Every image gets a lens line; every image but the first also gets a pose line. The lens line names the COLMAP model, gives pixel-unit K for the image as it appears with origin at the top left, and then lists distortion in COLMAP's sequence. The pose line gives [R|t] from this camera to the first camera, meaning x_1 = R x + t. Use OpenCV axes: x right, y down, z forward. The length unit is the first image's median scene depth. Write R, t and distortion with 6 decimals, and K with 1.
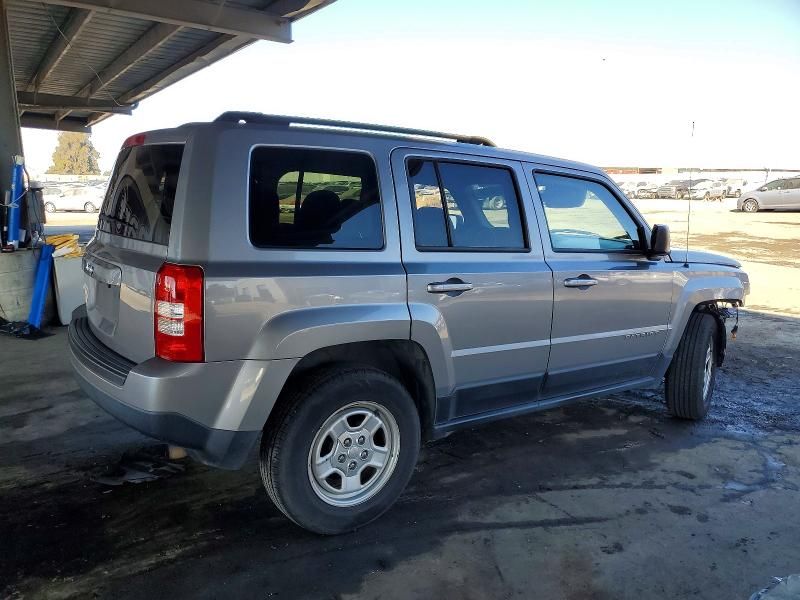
lens RADIAL K [[656.3, 0, 400.0], [0, 656.3, 300.0], [0, 0, 1]] dist [0.005768, 0.000826]
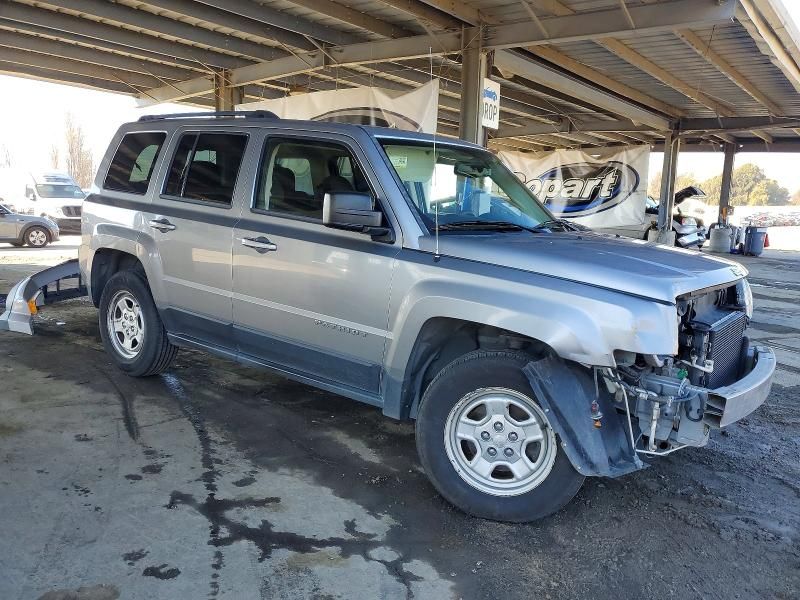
lens RADIAL K [[656.3, 0, 400.0], [0, 656.3, 300.0], [0, 0, 1]] dist [0.005768, 0.000826]
pose [[0.298744, 0.182092, -0.936800, 1.369521], [-0.196771, 0.972288, 0.126240, -0.130262], [0.933827, 0.146621, 0.326295, 0.938391]]
